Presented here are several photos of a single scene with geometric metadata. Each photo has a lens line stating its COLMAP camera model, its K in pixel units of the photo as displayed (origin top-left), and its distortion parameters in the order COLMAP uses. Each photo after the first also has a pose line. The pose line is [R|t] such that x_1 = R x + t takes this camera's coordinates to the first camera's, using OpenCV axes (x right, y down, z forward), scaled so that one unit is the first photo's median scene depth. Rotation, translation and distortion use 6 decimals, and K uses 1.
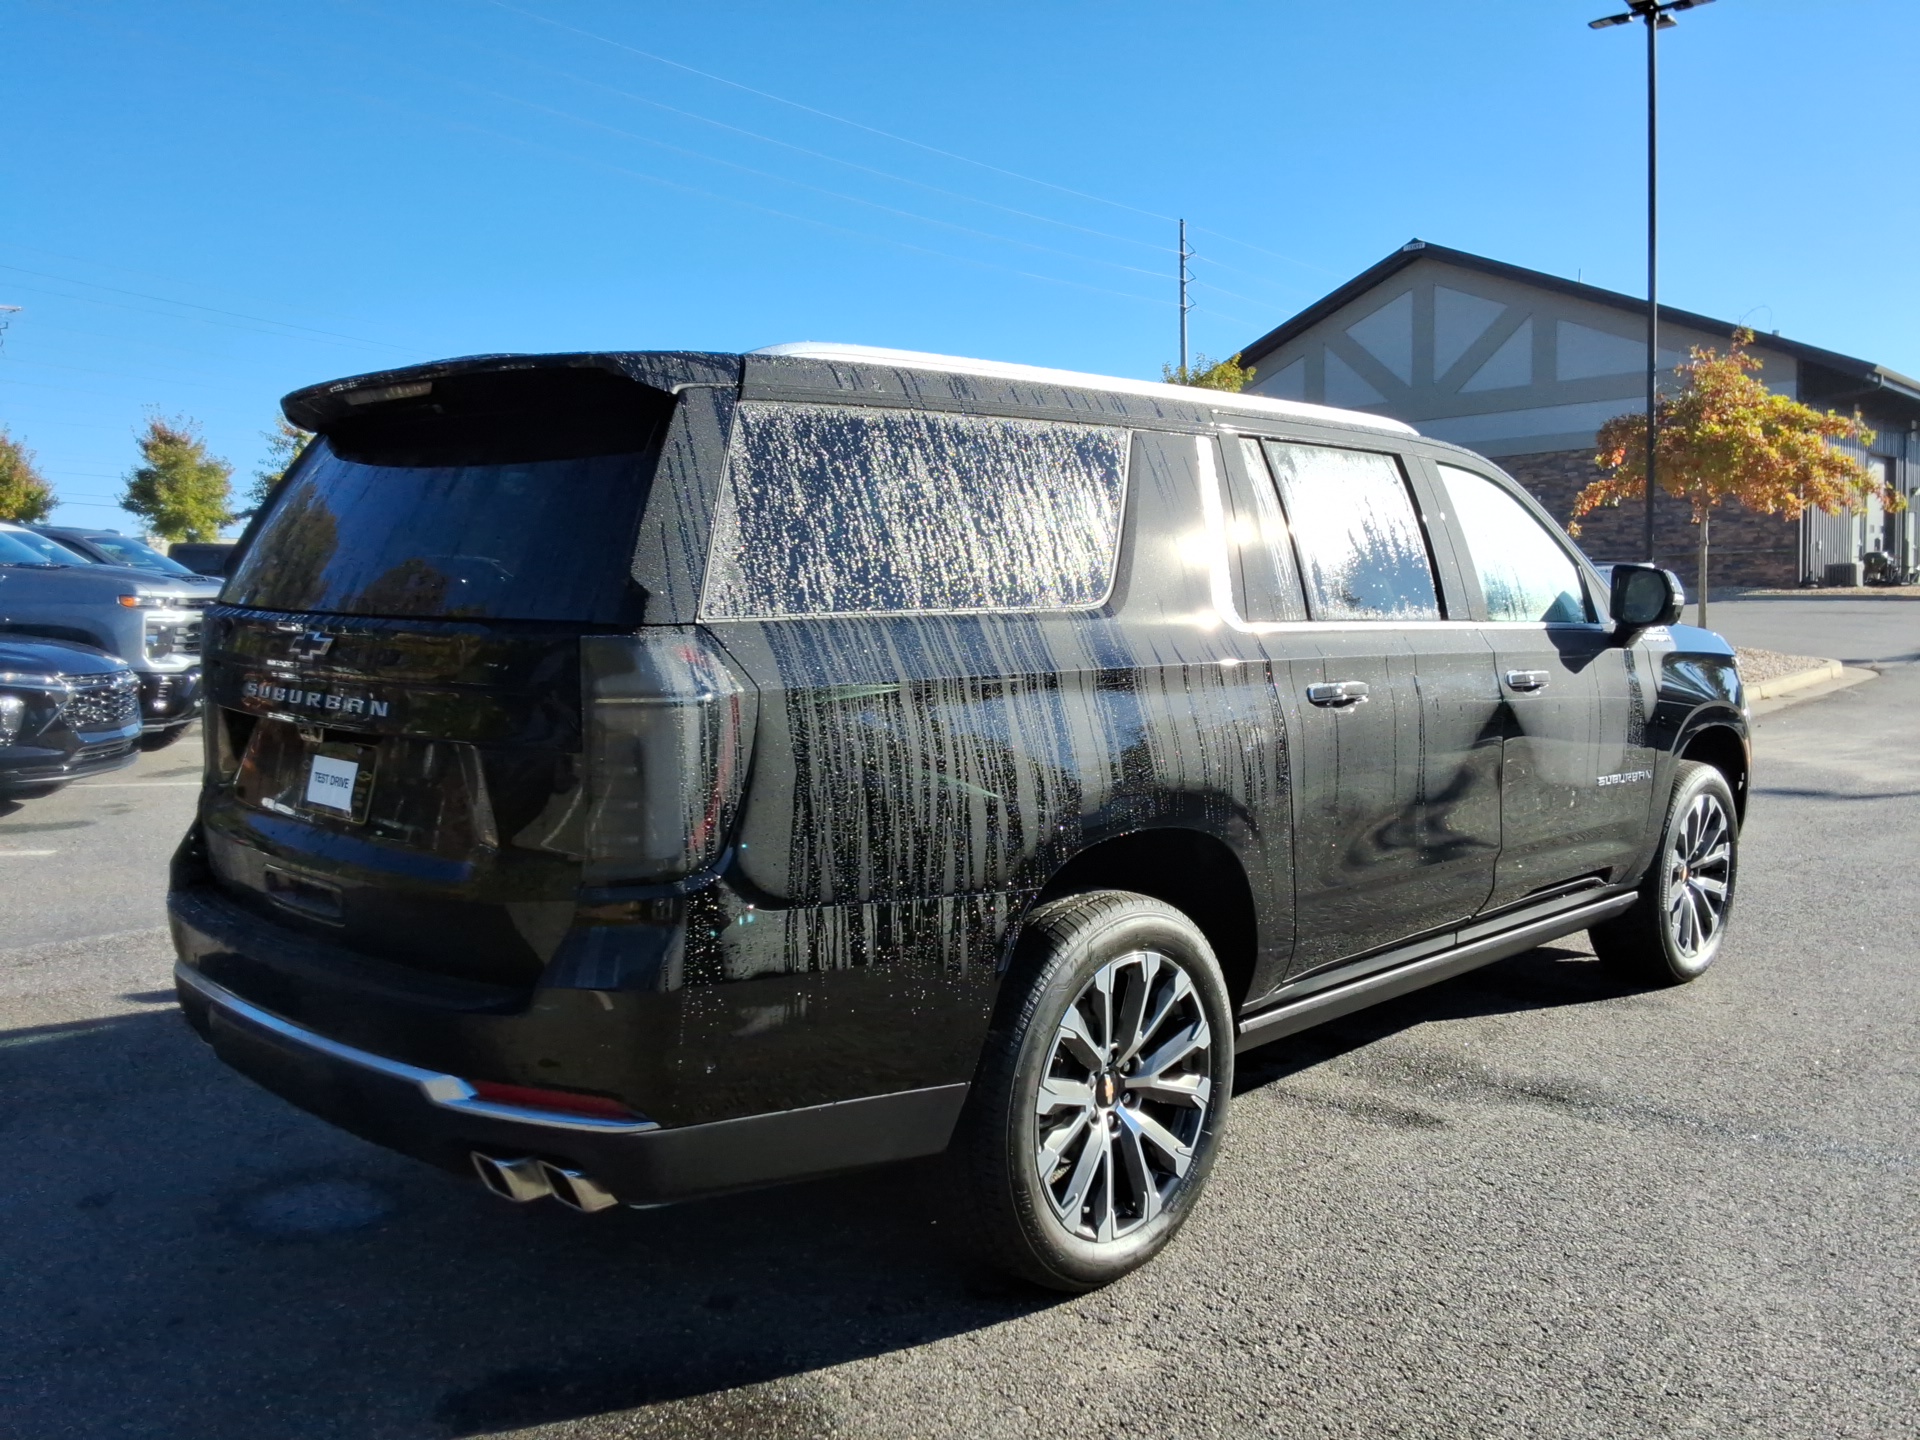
lens RADIAL K [[1537.8, 0, 965.1], [0, 1537.8, 709.1], [0, 0, 1]] dist [0.090710, -0.132789]
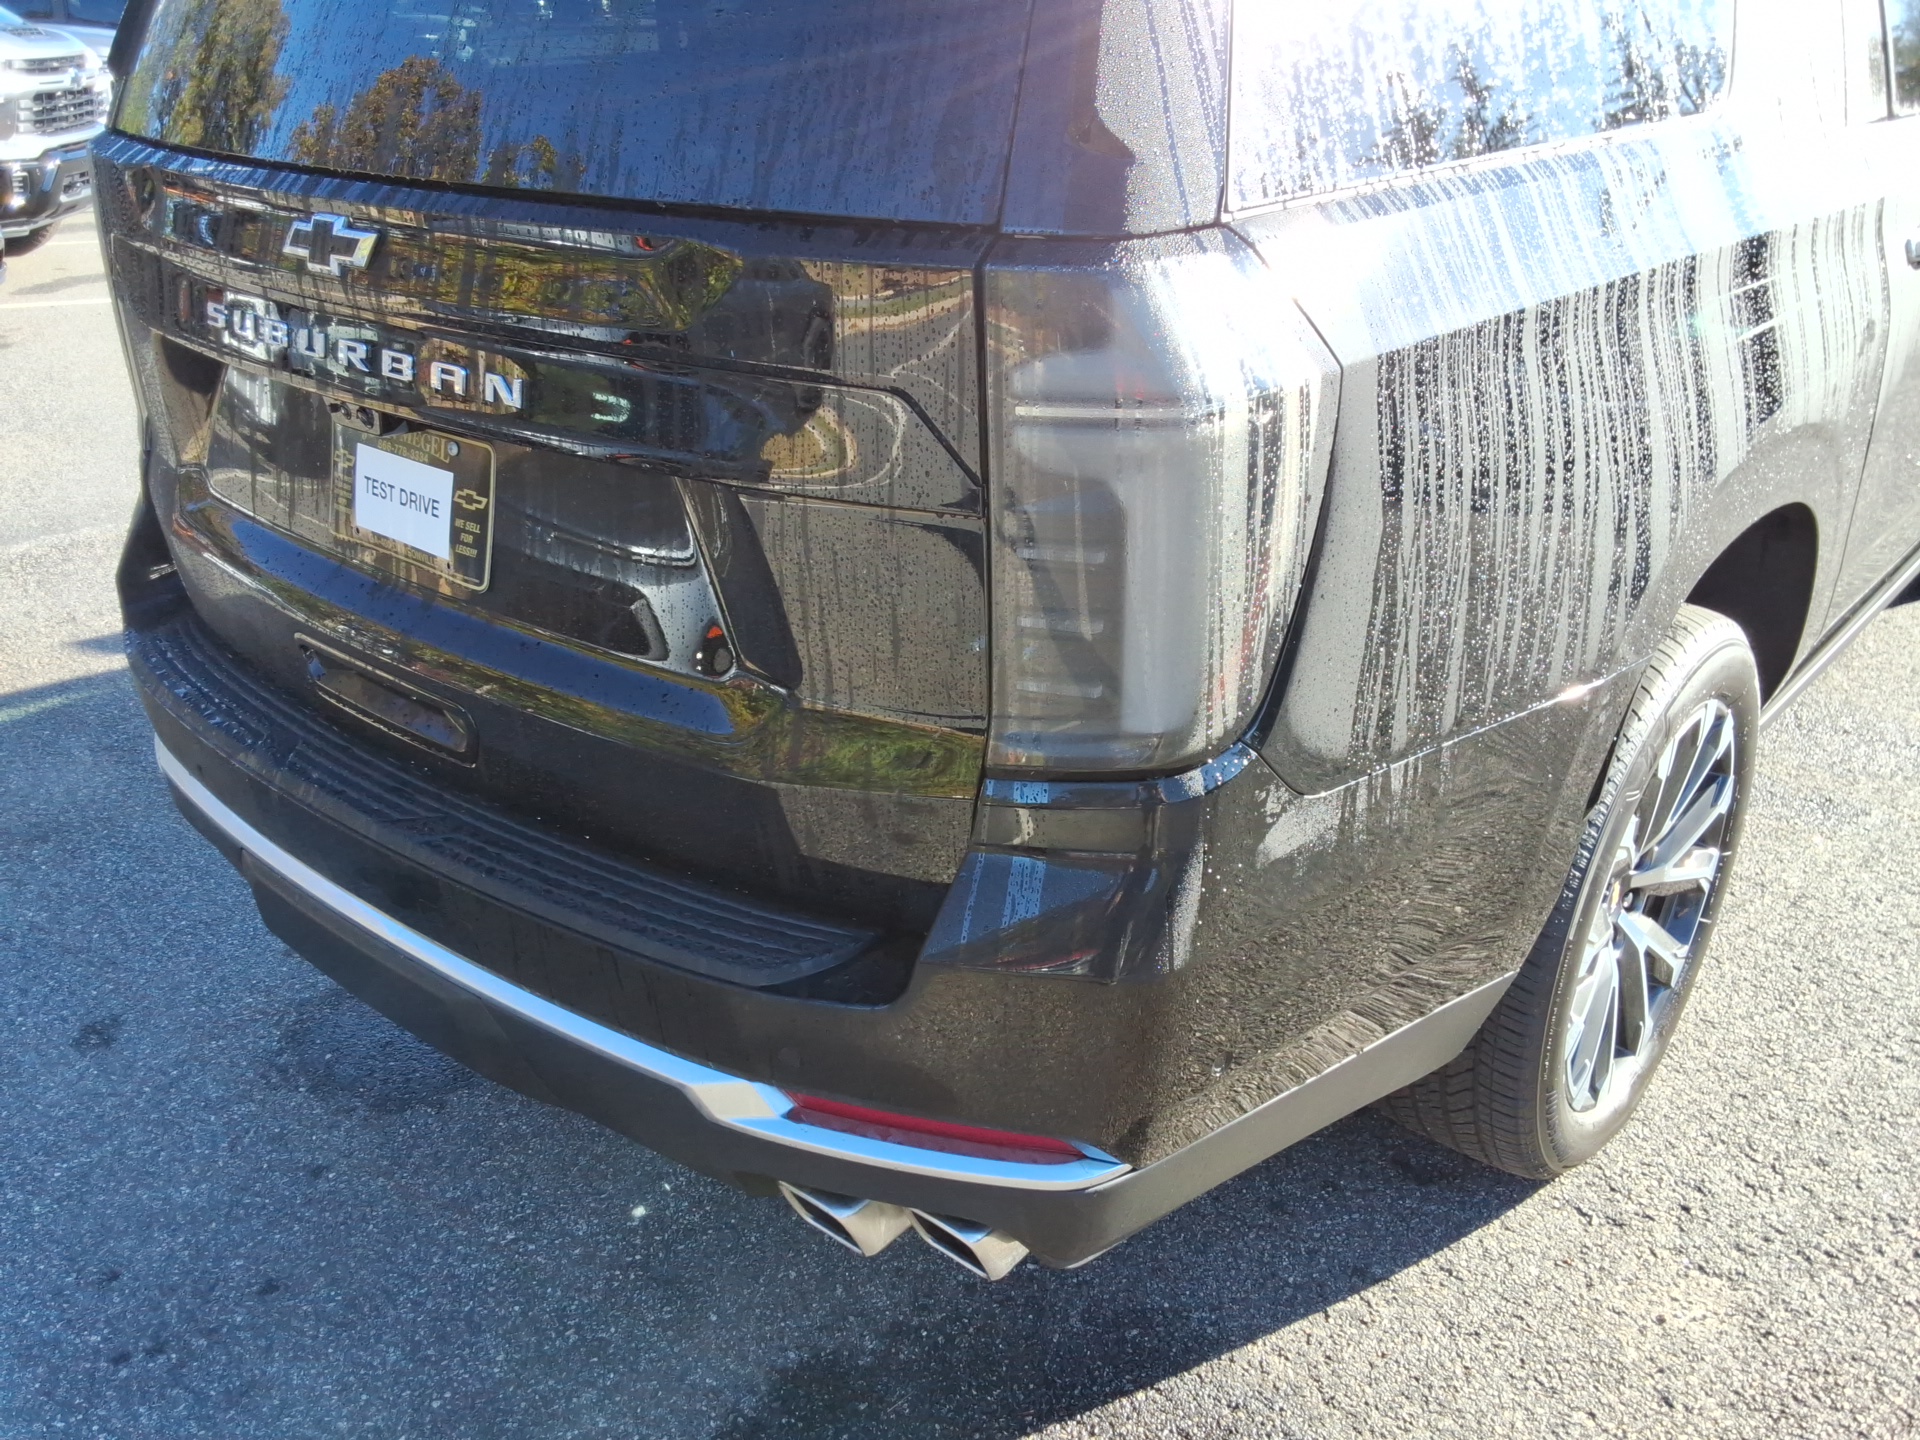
lens RADIAL K [[1537.8, 0, 959.2], [0, 1537.8, 720.6], [0, 0, 1]] dist [0.090710, -0.132789]
pose [[0.998842, -0.029552, 0.037963, -0.241021], [0.014697, 0.938814, 0.344110, -0.067802], [-0.045809, -0.343154, 0.938161, 0.463506]]
